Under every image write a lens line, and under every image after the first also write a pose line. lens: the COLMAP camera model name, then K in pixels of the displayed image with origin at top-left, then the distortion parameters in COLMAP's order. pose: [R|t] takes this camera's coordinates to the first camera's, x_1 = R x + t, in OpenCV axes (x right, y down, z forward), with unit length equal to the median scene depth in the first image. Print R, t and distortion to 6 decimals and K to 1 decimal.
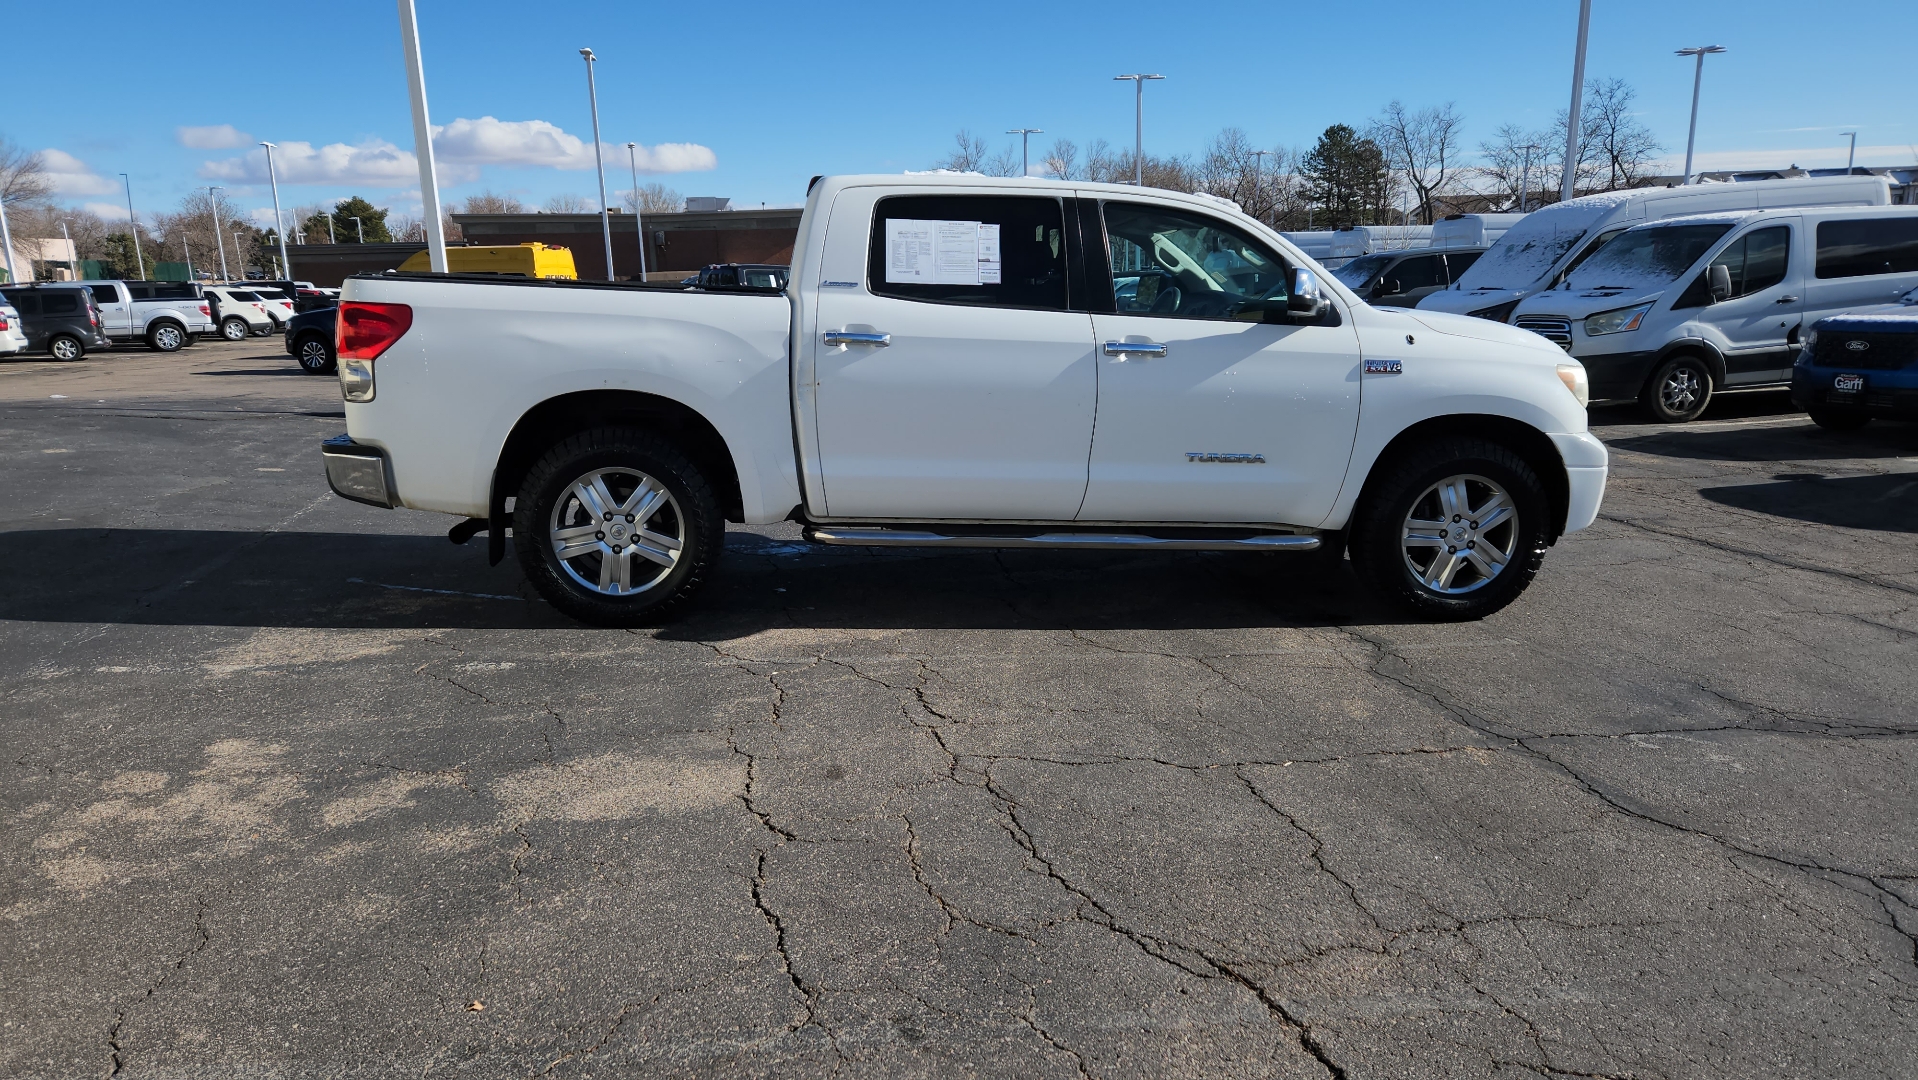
lens RADIAL K [[1288.7, 0, 924.4], [0, 1288.7, 553.7], [0, 0, 1]] dist [0.078306, -0.063790]
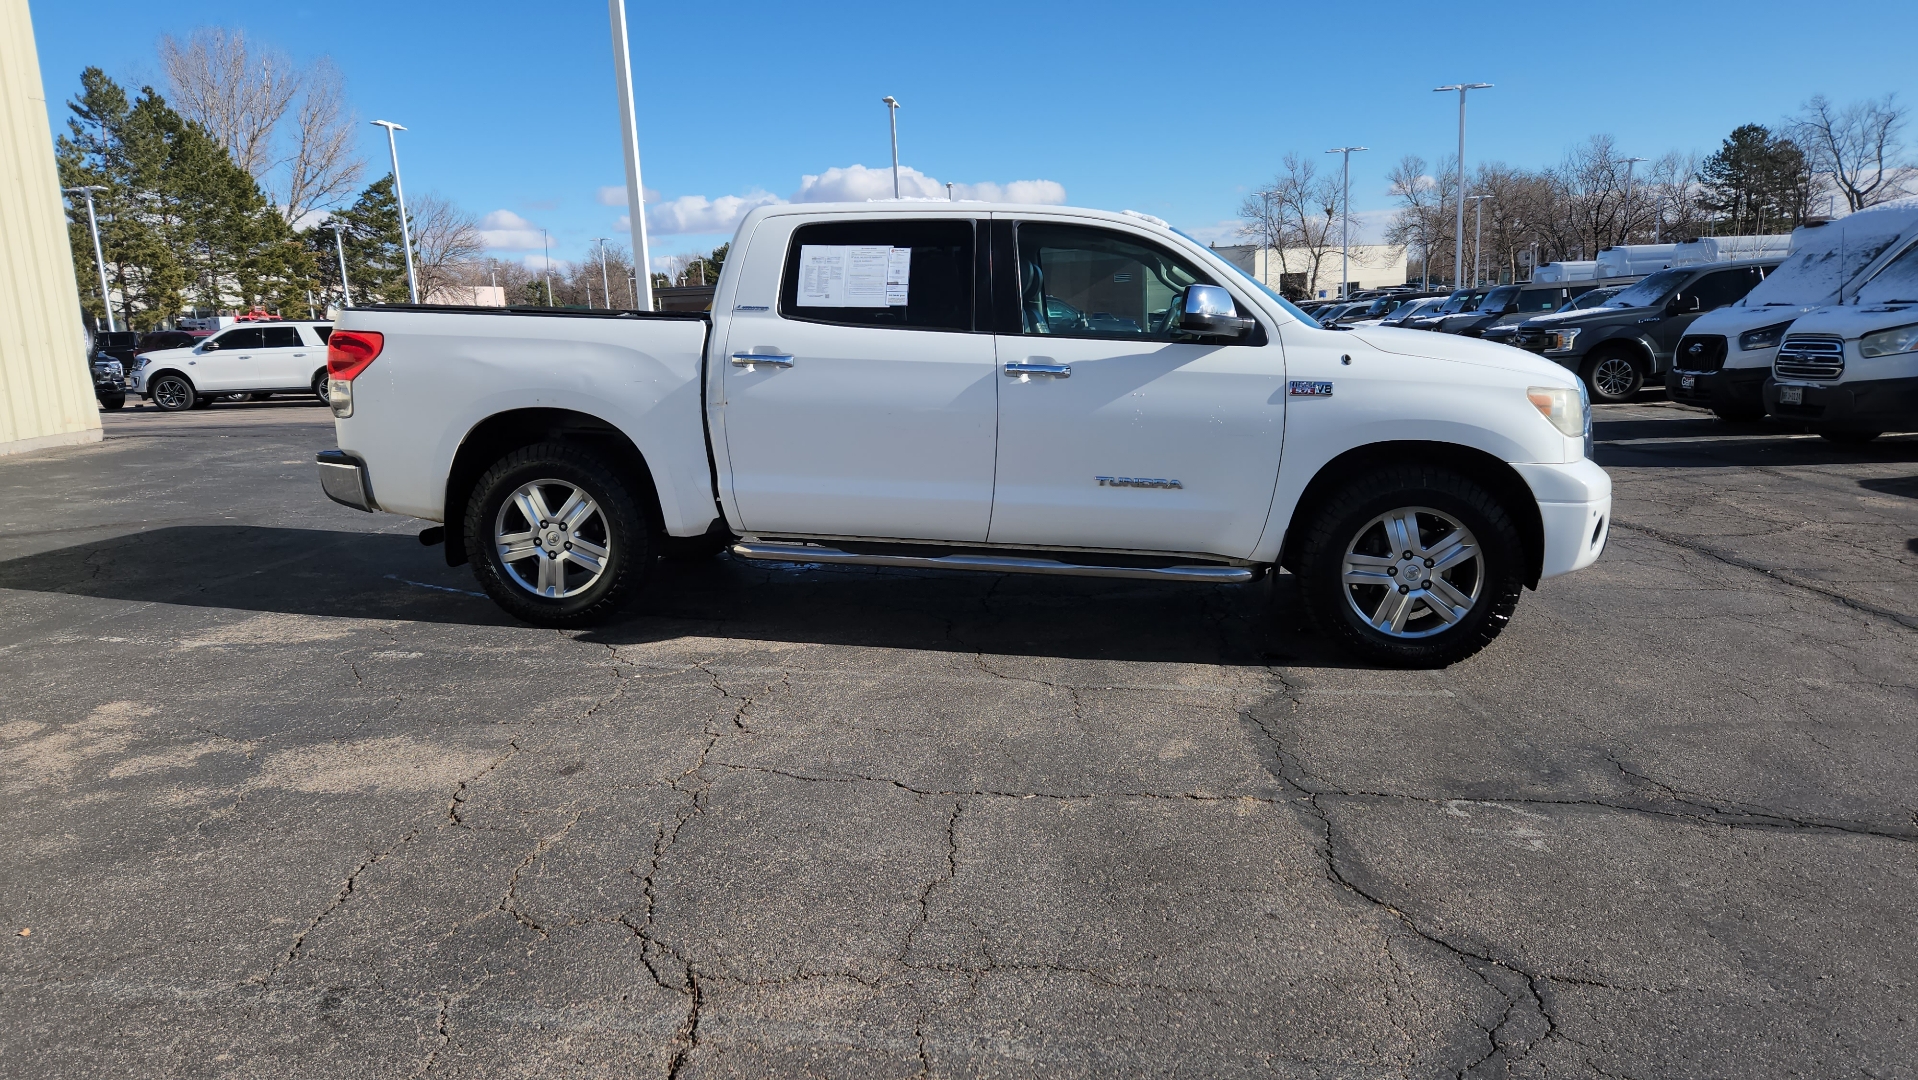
lens RADIAL K [[1287.6, 0, 911.8], [0, 1287.6, 527.4], [0, 0, 1]] dist [0.074851, -0.058554]
pose [[0.963698, 0.029515, -0.265359, 0.331583], [-0.040565, 0.998519, -0.036257, 0.000683], [0.263895, 0.045705, 0.963468, 0.036225]]
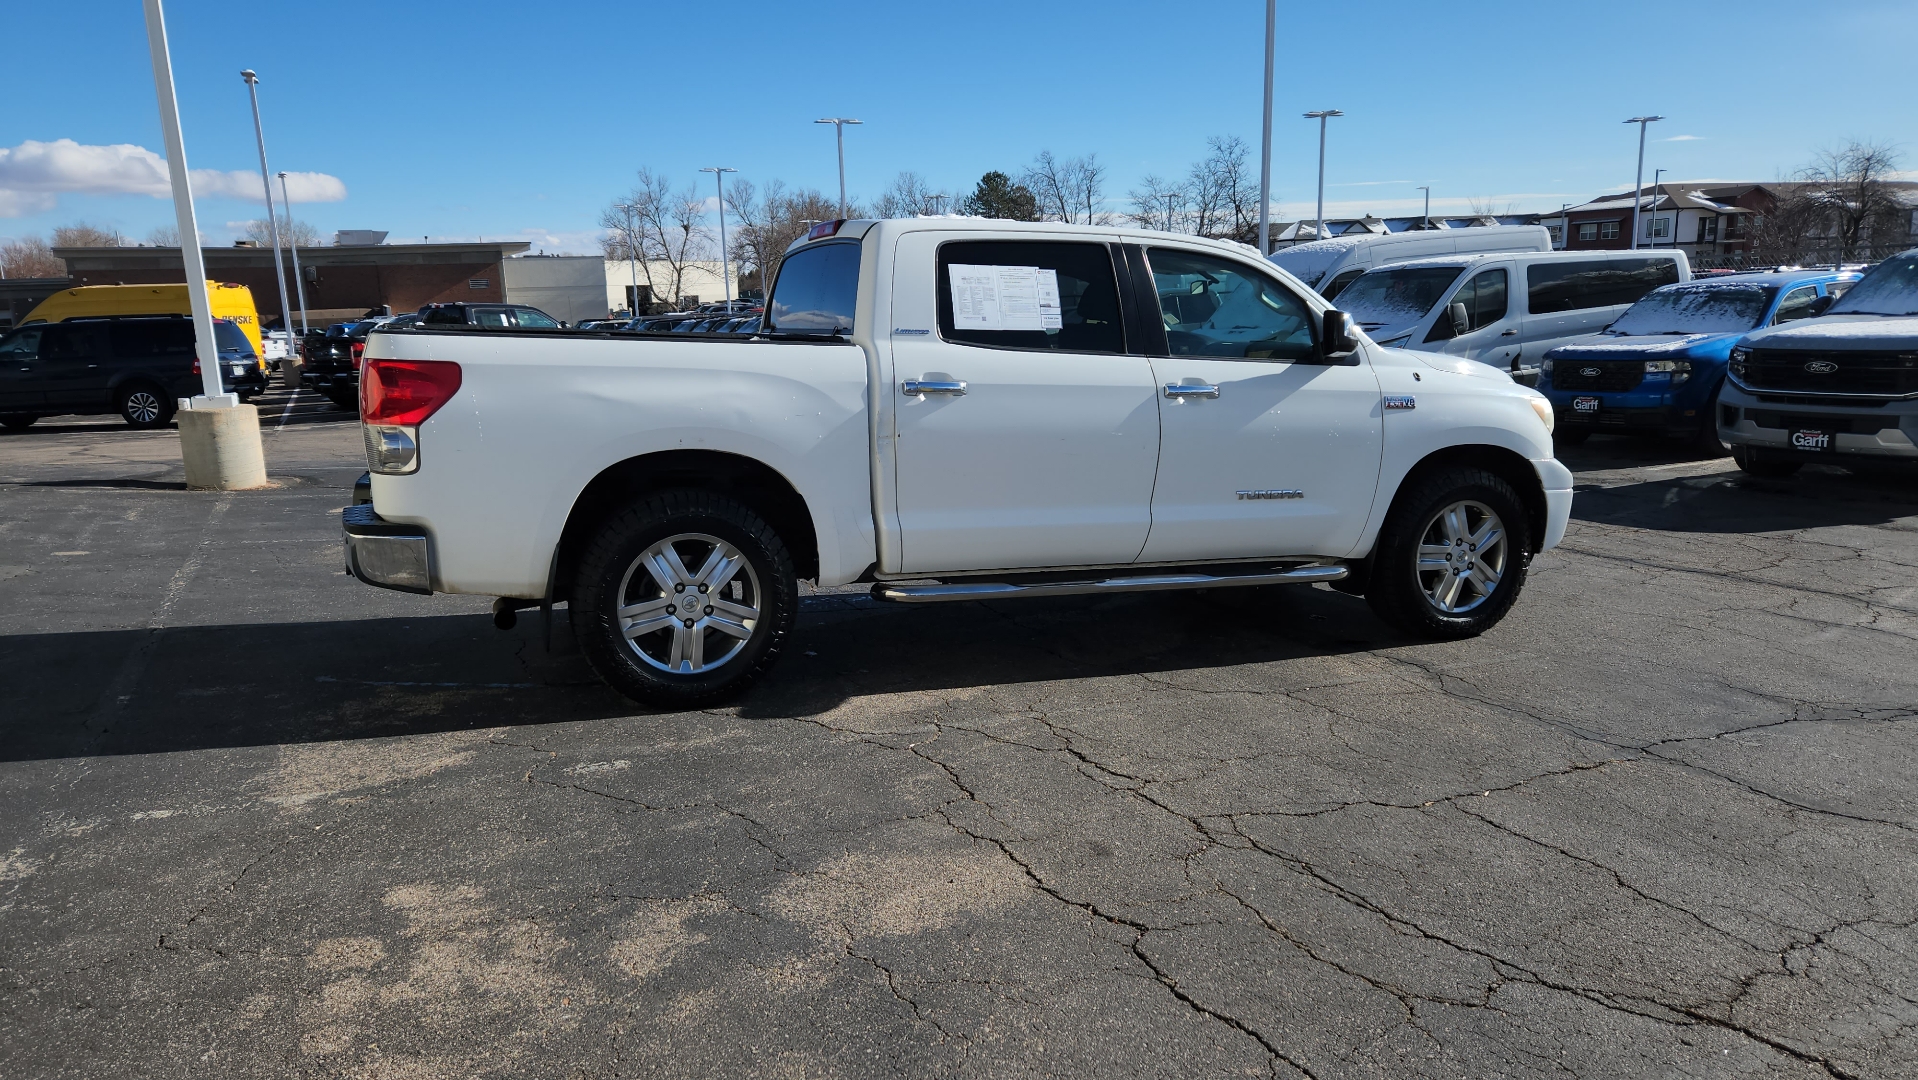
lens RADIAL K [[1288.0, 0, 918.5], [0, 1288.0, 535.3], [0, 0, 1]] dist [0.081056, -0.066188]
pose [[0.969111, -0.050219, 0.241456, -0.291840], [0.059946, 0.997653, -0.033105, -0.024904], [-0.239227, 0.046557, 0.969847, 0.074673]]
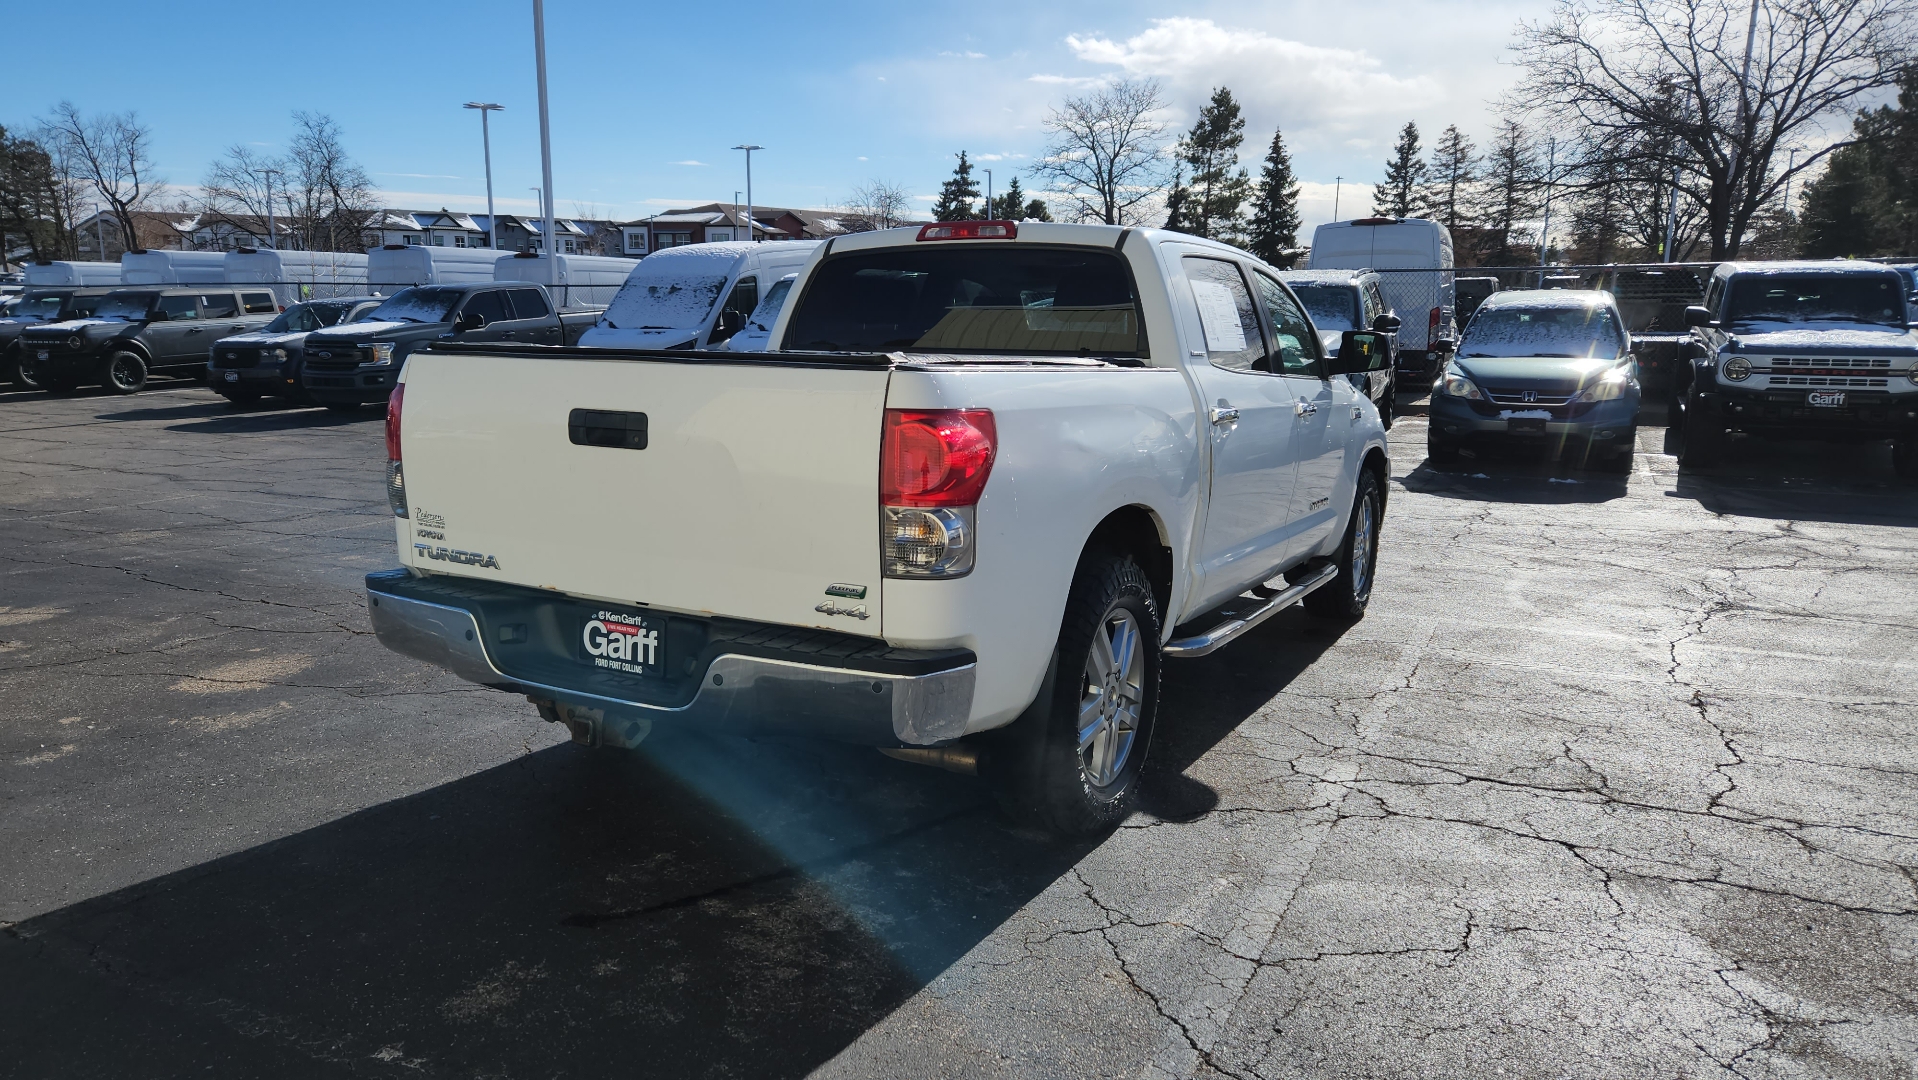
lens RADIAL K [[1283.1, 0, 918.7], [0, 1283.1, 527.7], [0, 0, 1]] dist [0.080902, -0.063463]
pose [[0.592233, -0.128719, 0.795419, -0.849257], [0.156856, 0.986690, 0.042884, -0.156132], [-0.790352, 0.099369, 0.604541, 0.622844]]
